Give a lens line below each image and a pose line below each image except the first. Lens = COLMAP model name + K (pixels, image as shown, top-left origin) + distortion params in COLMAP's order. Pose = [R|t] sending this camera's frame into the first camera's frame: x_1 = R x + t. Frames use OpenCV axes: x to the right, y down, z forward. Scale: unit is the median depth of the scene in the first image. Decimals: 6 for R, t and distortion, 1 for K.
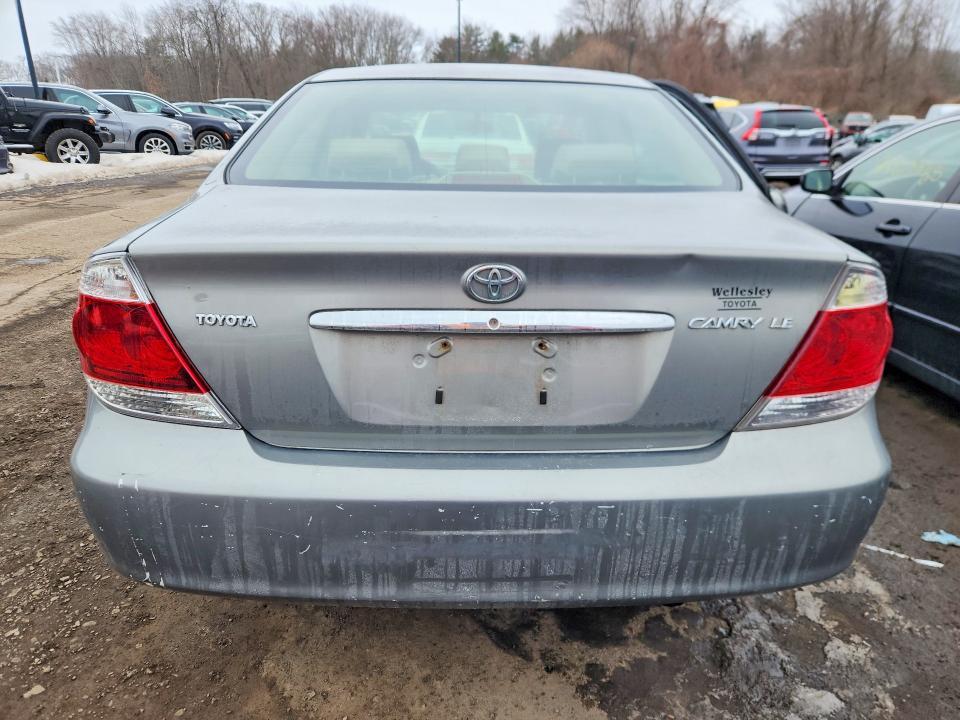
lens RADIAL K [[737.2, 0, 478.9], [0, 737.2, 357.3], [0, 0, 1]] dist [0.010957, -0.010646]
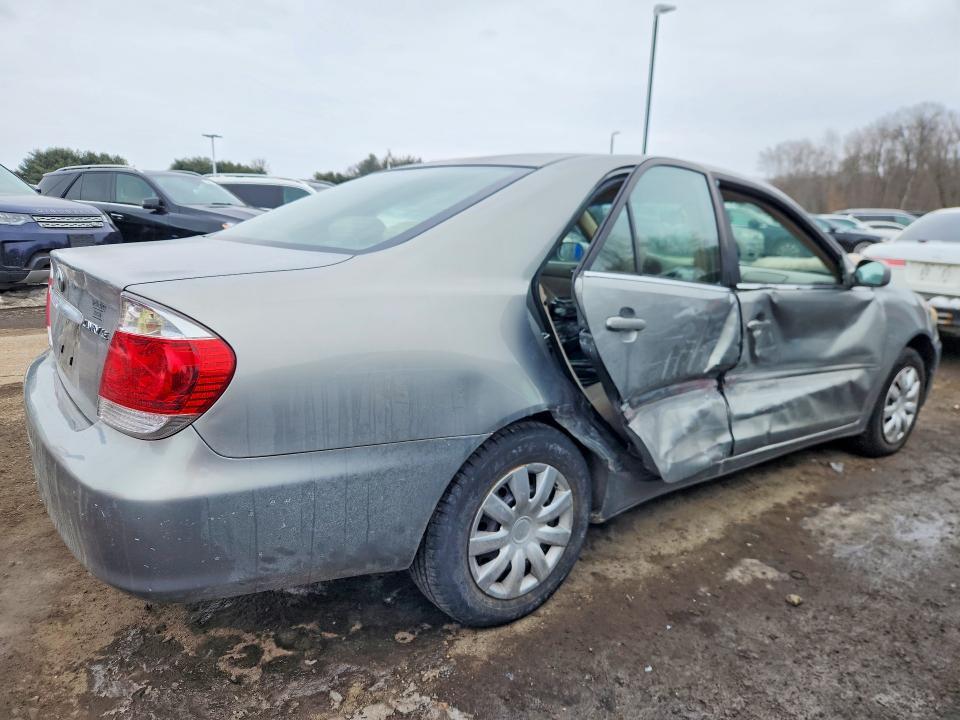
lens RADIAL K [[737.2, 0, 477.4], [0, 737.2, 362.3], [0, 0, 1]] dist [0.010957, -0.010646]
pose [[0.507261, 0.152722, -0.848152, 0.214224], [-0.279457, 0.960141, 0.005750, -0.022284], [0.815224, 0.234105, 0.529721, 0.106982]]
